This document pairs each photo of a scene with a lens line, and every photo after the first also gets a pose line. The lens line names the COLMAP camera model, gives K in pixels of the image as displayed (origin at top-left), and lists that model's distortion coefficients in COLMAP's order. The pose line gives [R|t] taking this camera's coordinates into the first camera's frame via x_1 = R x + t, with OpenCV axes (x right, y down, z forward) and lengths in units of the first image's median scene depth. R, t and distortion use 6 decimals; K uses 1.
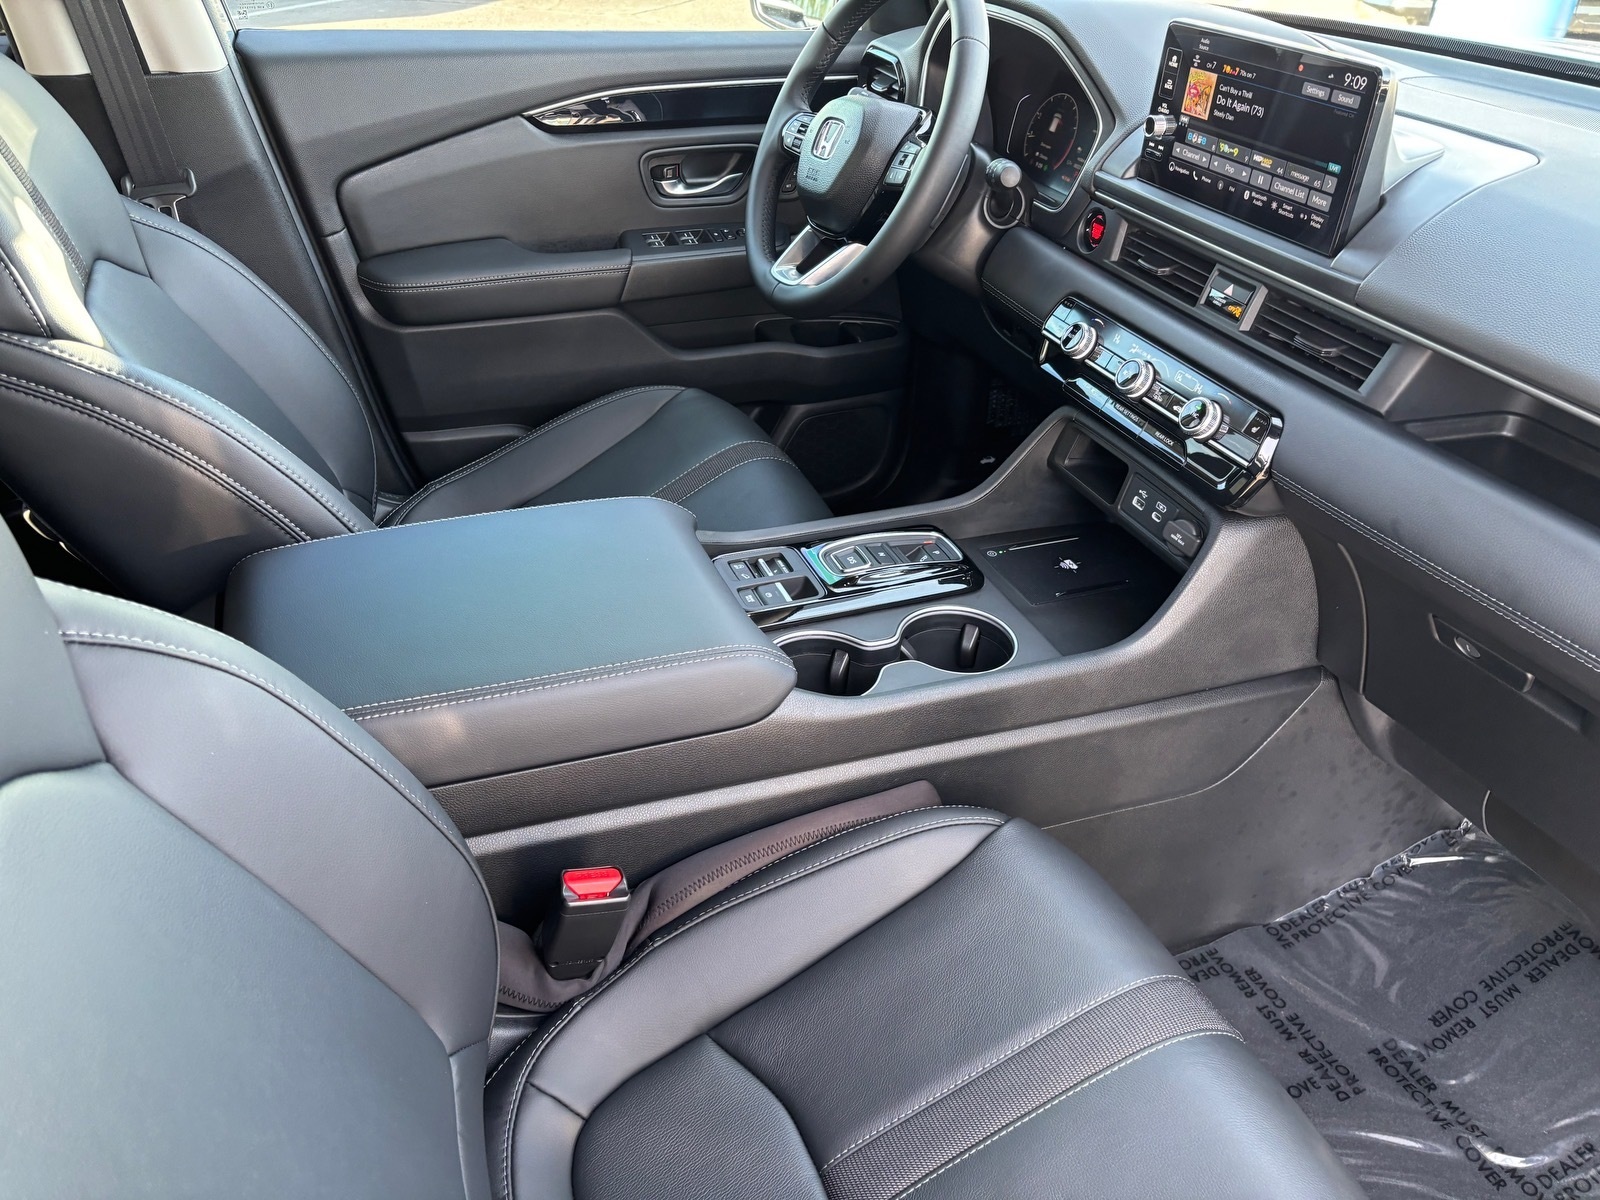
lens RADIAL K [[1210.7, 0, 809.9], [0, 1210.7, 609.6], [0, 0, 1]] dist [0.032274, -0.029675]
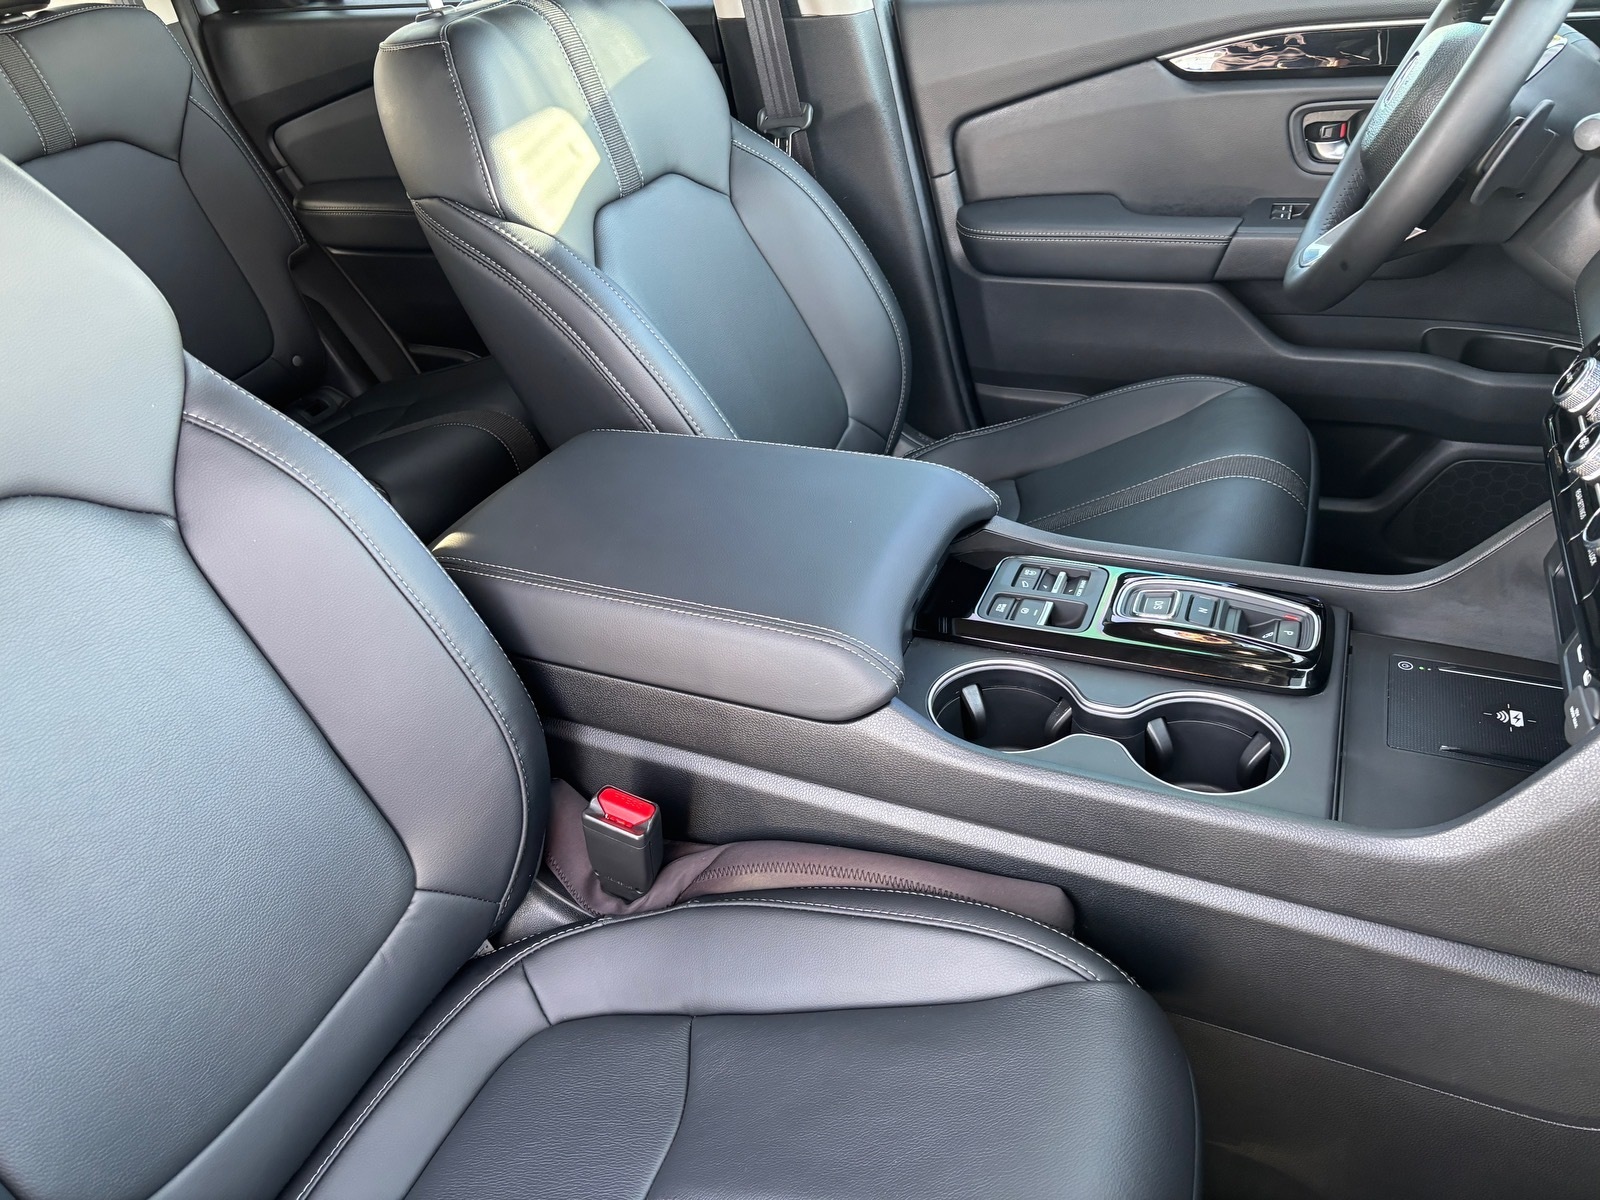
lens RADIAL K [[1226.9, 0, 800.0], [0, 1226.9, 600.0], [0, 0, 1]] dist [0.034632, -0.047249]
pose [[0.700992, 0.287303, -0.652738, 0.399307], [-0.289139, 0.951160, 0.108140, -0.064633], [0.651927, 0.112927, 0.749826, 0.253605]]
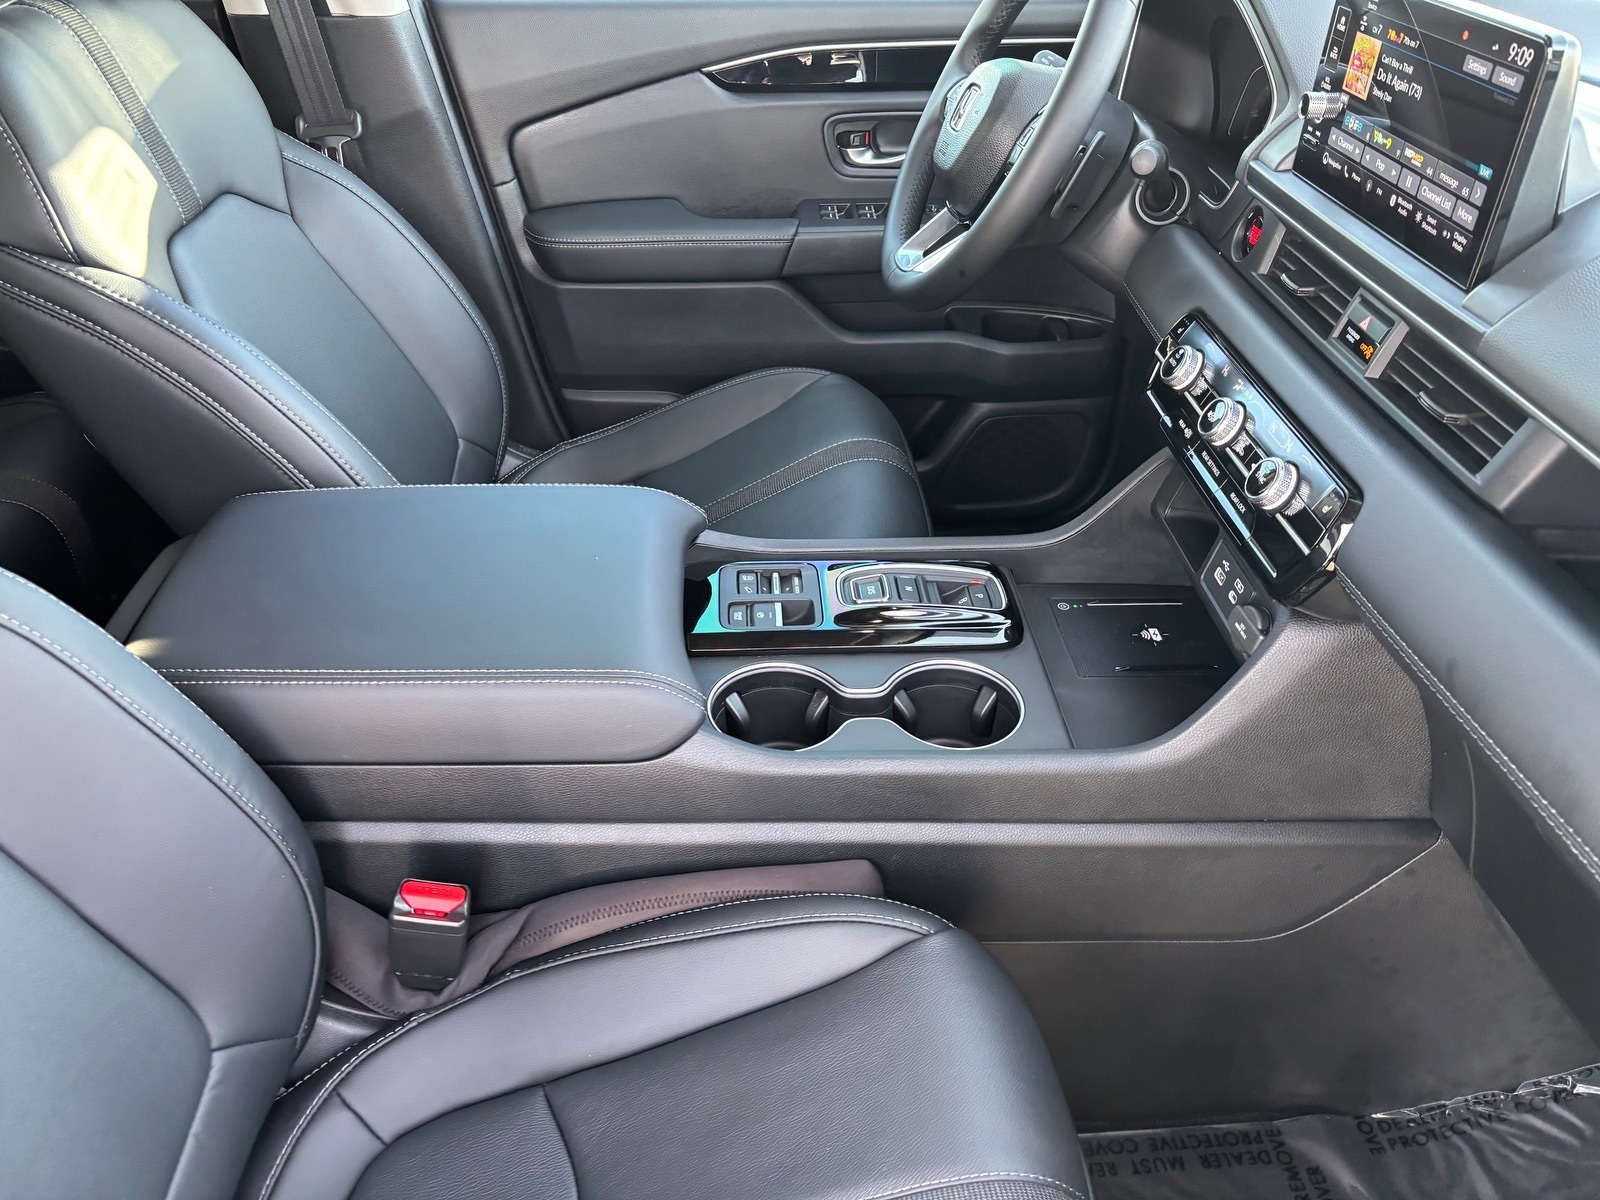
lens RADIAL K [[1215.1, 0, 800.4], [0, 1215.1, 610.5], [0, 0, 1]] dist [0.034633, -0.040483]
pose [[0.945234, 0.159738, -0.284634, 0.242620], [-0.153761, 0.987156, 0.043376, -0.057721], [0.287907, 0.002765, 0.957655, 0.145768]]
